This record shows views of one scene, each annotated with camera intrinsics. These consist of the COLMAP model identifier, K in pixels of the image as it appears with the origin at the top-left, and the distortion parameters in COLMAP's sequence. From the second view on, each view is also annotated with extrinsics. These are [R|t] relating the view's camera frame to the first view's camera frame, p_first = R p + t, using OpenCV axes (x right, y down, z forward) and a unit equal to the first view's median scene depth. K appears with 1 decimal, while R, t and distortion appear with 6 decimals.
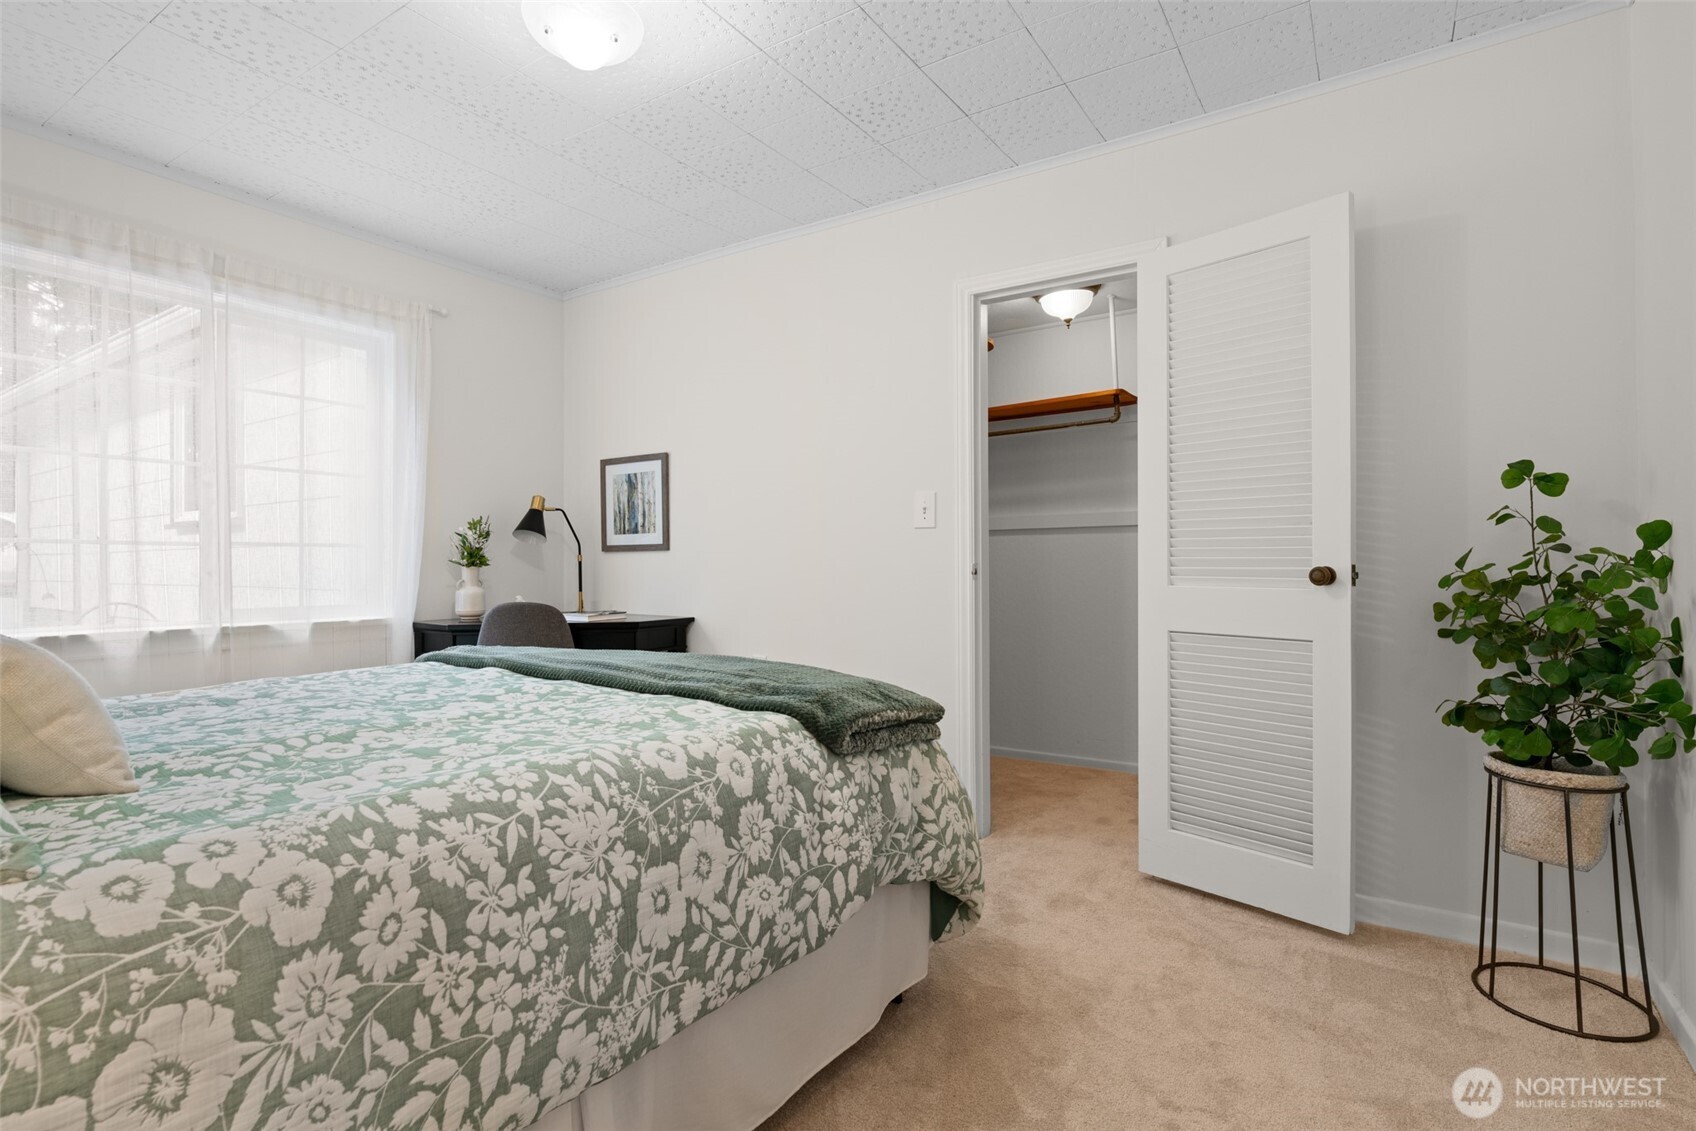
lens RADIAL K [[833.7, 0, 848.0], [0, 833.7, 565.5], [0, 0, 1]] dist [-0.002995, 0.000181]
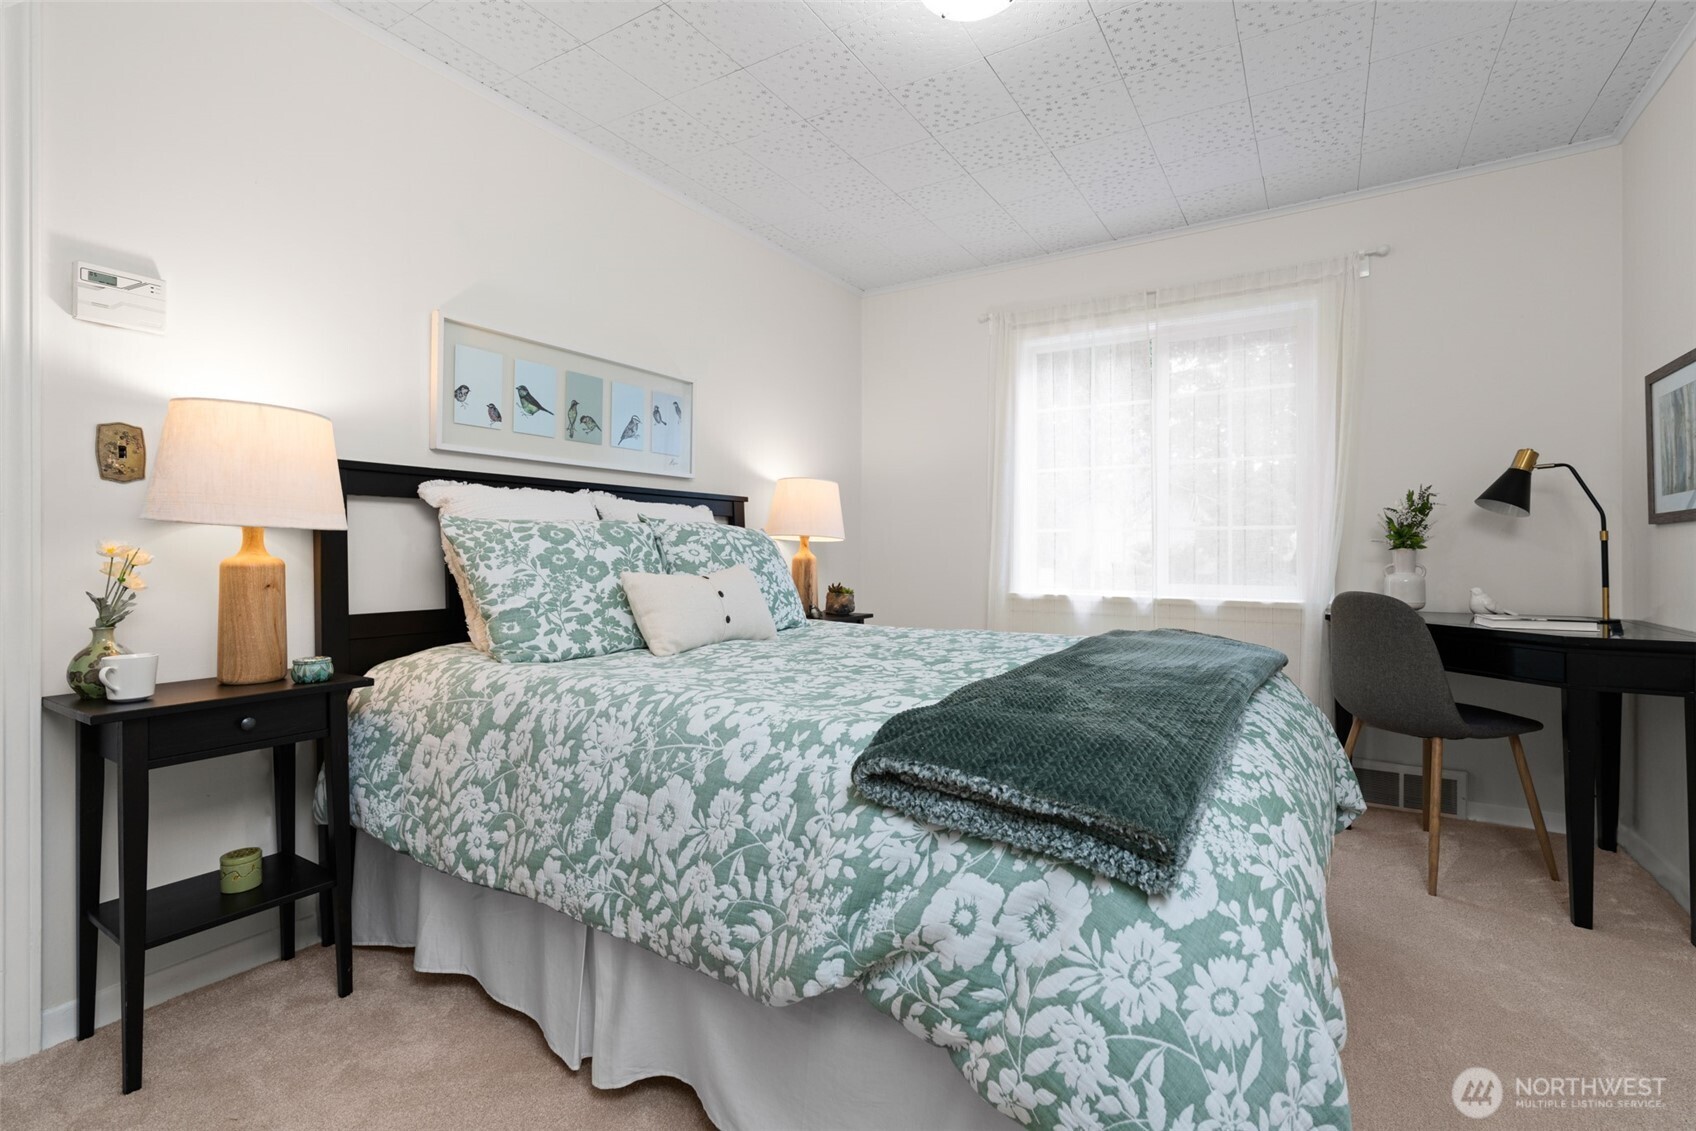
lens RADIAL K [[775.0, 0, 848.0], [0, 775.0, 565.5], [0, 0, 1]] dist [-0.024271, 0.000704]
pose [[0.004237, 0.014983, -0.999879, 0.789706], [-0.005885, 0.999871, 0.014958, 0.026388], [0.999974, 0.005821, 0.004325, 1.210025]]
